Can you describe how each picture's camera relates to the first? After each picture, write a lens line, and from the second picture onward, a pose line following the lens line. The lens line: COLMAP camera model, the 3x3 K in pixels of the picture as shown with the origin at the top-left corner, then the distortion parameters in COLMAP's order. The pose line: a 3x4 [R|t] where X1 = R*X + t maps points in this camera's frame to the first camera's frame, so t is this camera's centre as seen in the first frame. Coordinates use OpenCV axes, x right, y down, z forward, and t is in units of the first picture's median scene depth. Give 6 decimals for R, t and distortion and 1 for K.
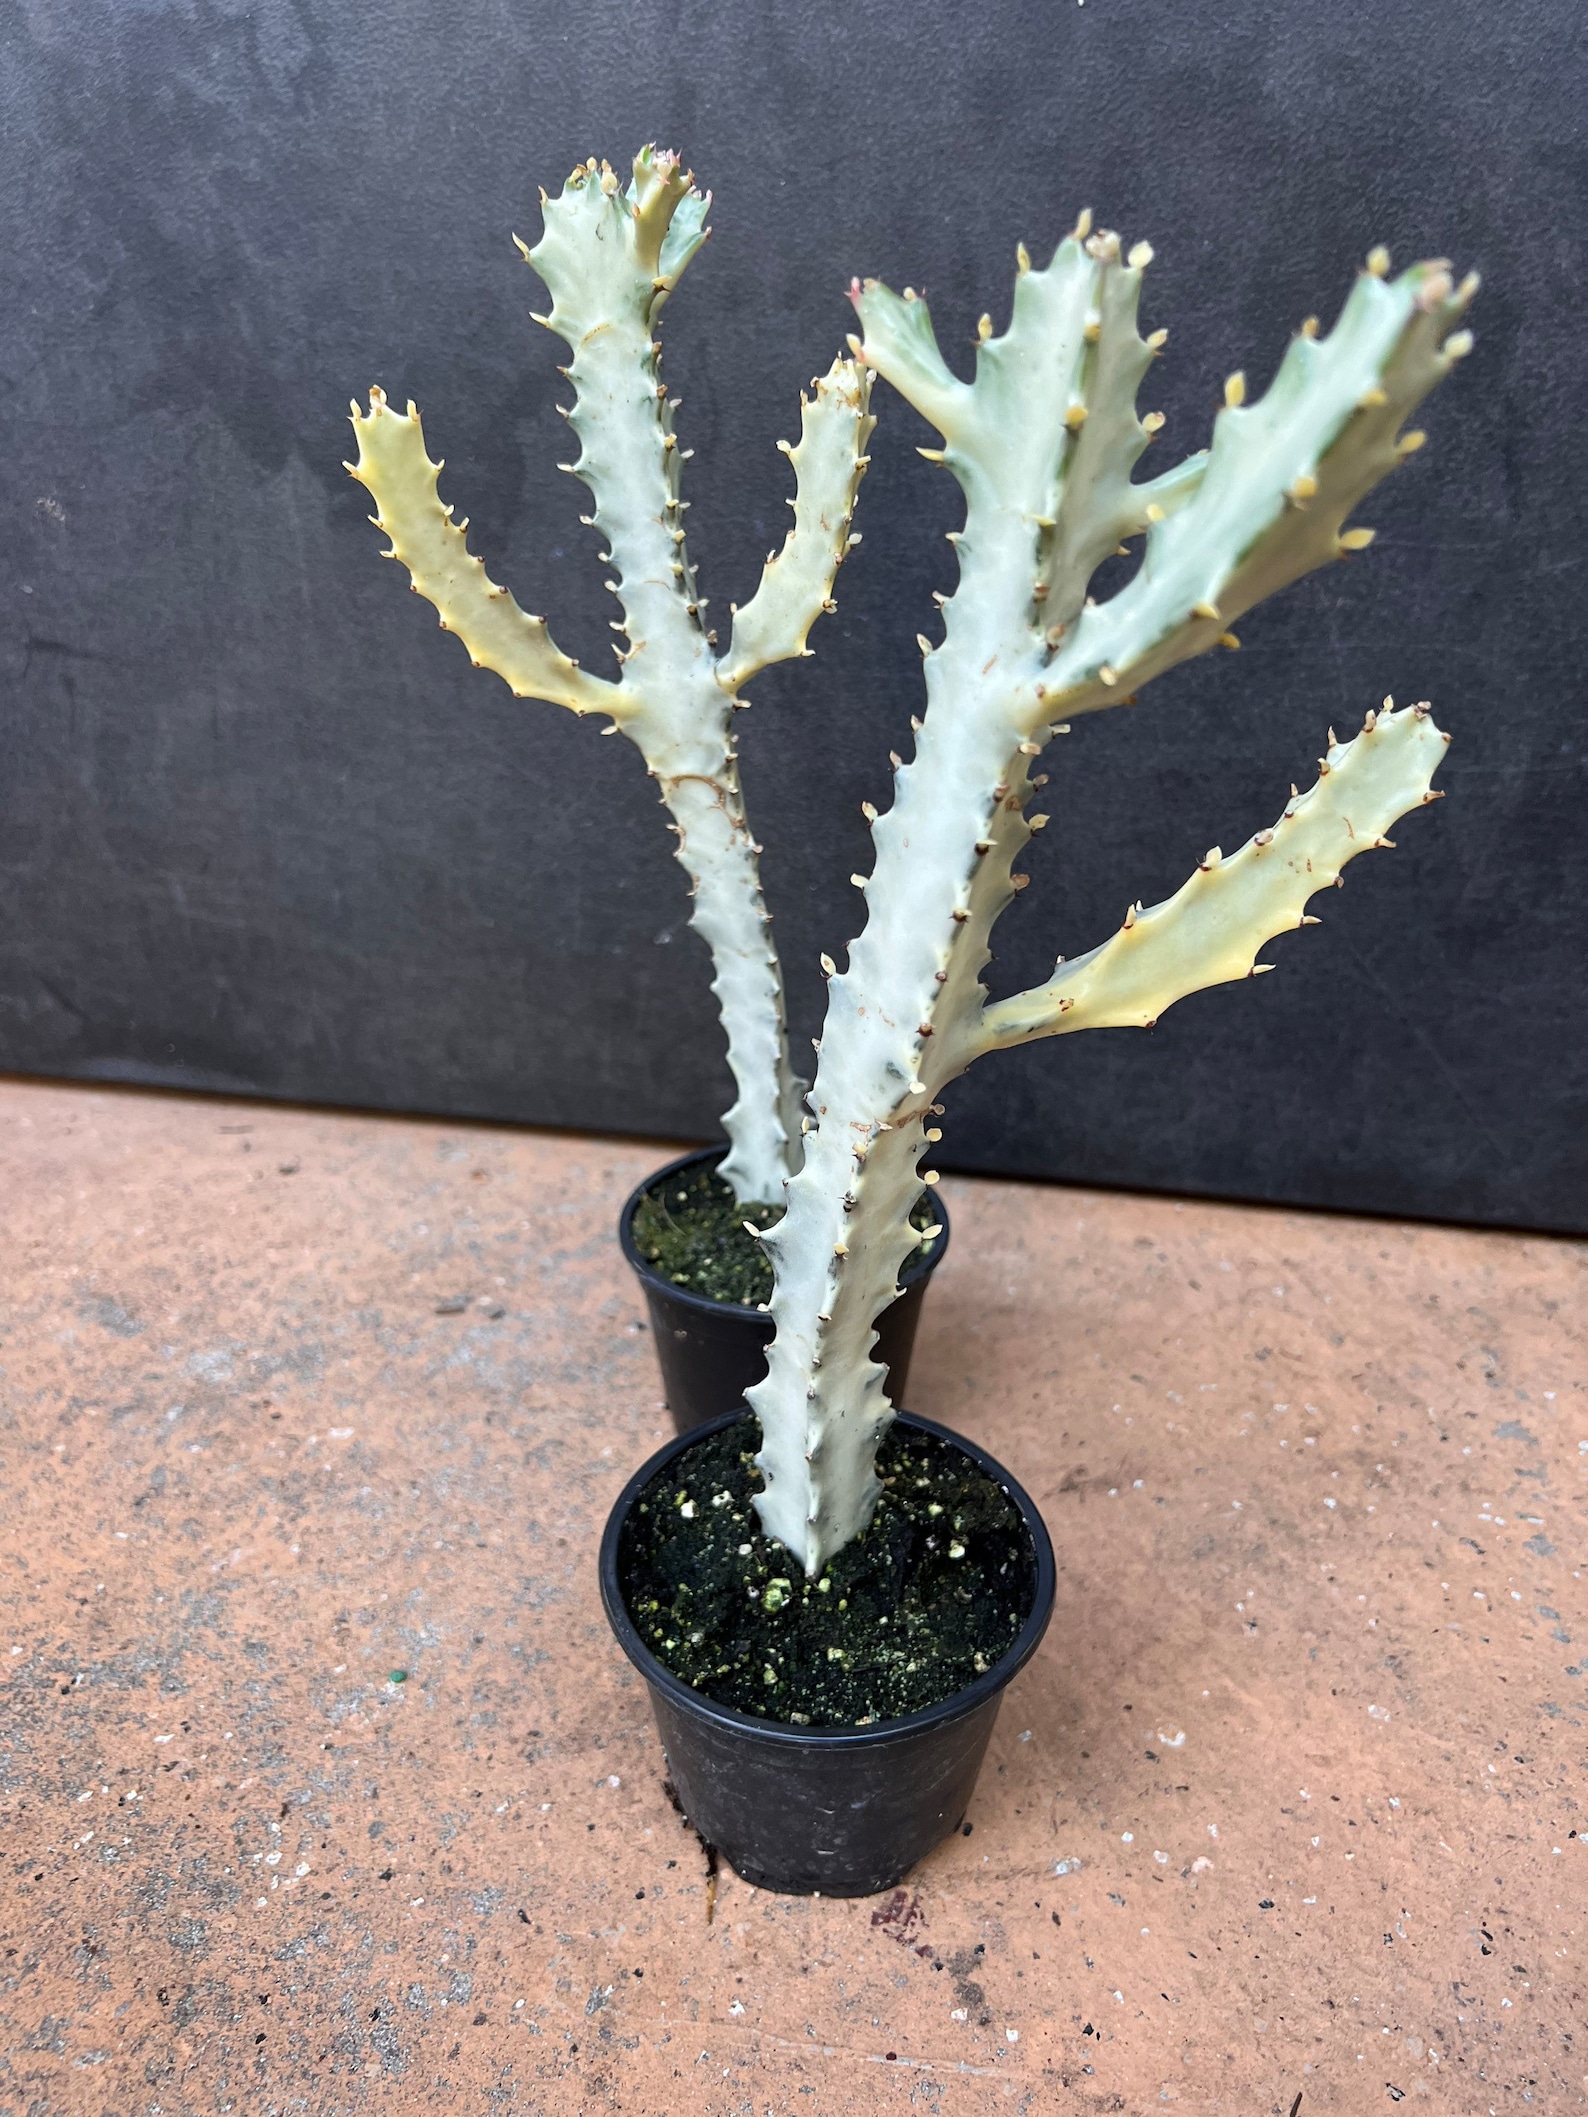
lens RADIAL K [[1804.2, 0, 794.0], [0, 1804.2, 1058.5], [0, 0, 1]] dist [0.022664, -0.050841]
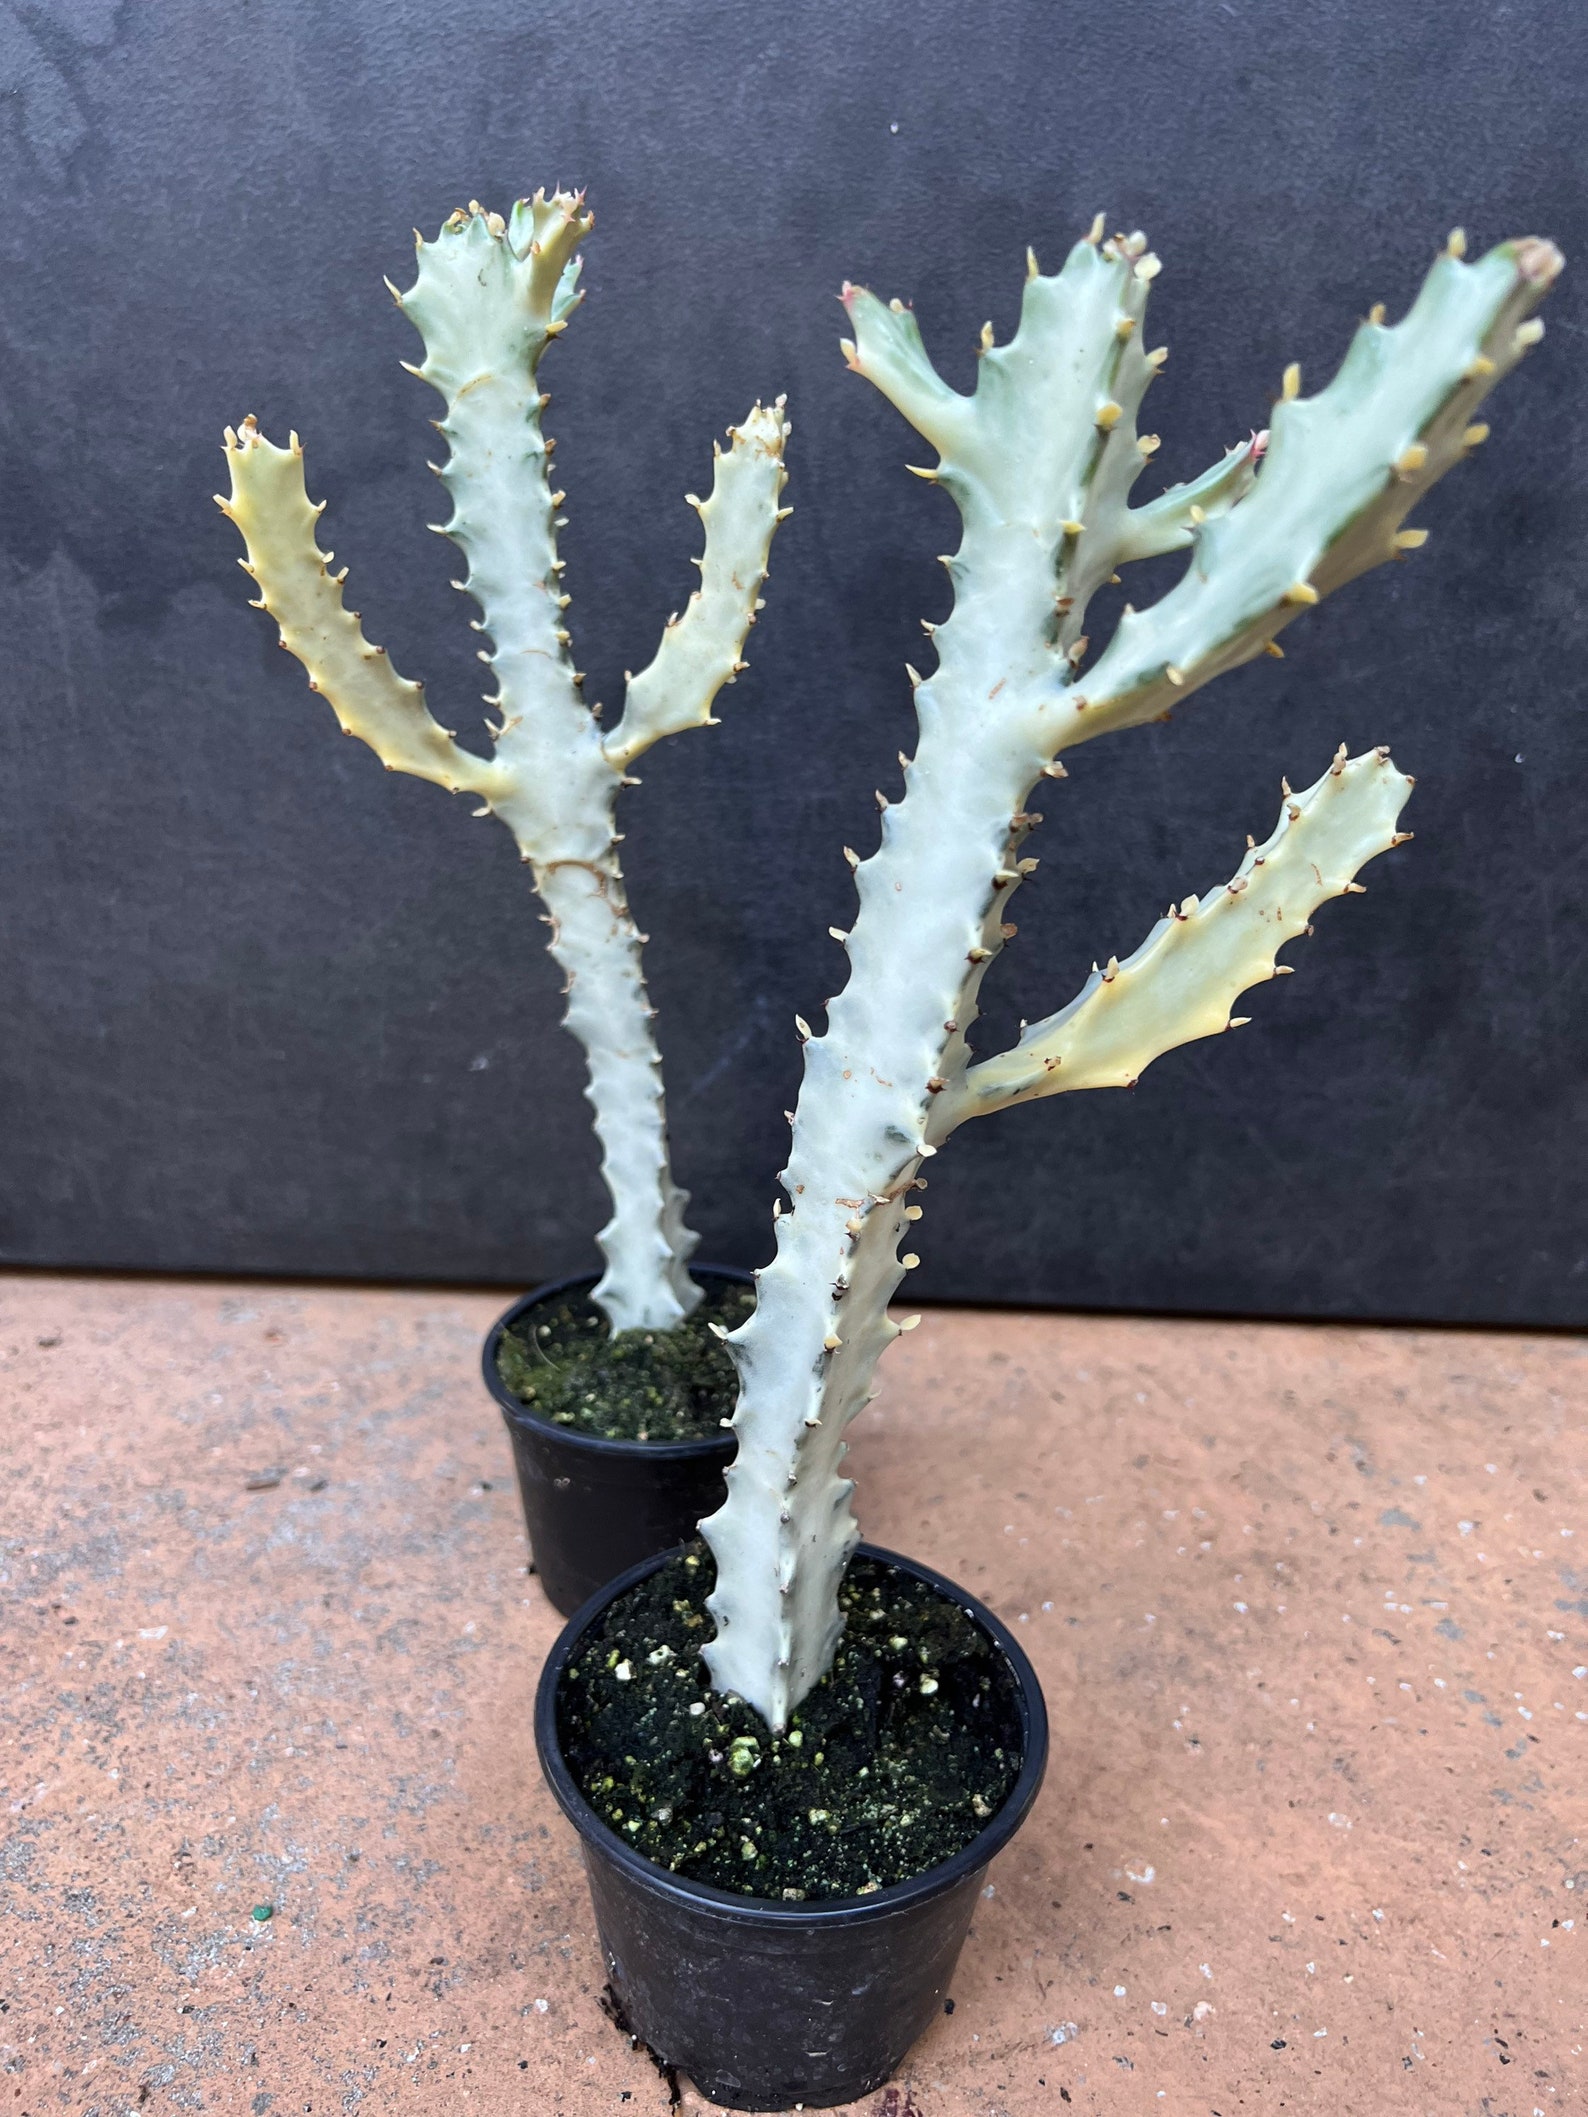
lens RADIAL K [[1766.2, 0, 794.0], [0, 1766.2, 1058.5], [0, 0, 1]] dist [0.022165, -0.053045]
pose [[0.979045, -0.030639, 0.201324, -0.137909], [0.051926, 0.993498, -0.101319, 0.044682], [-0.196911, 0.109649, 0.974271, 0.110068]]
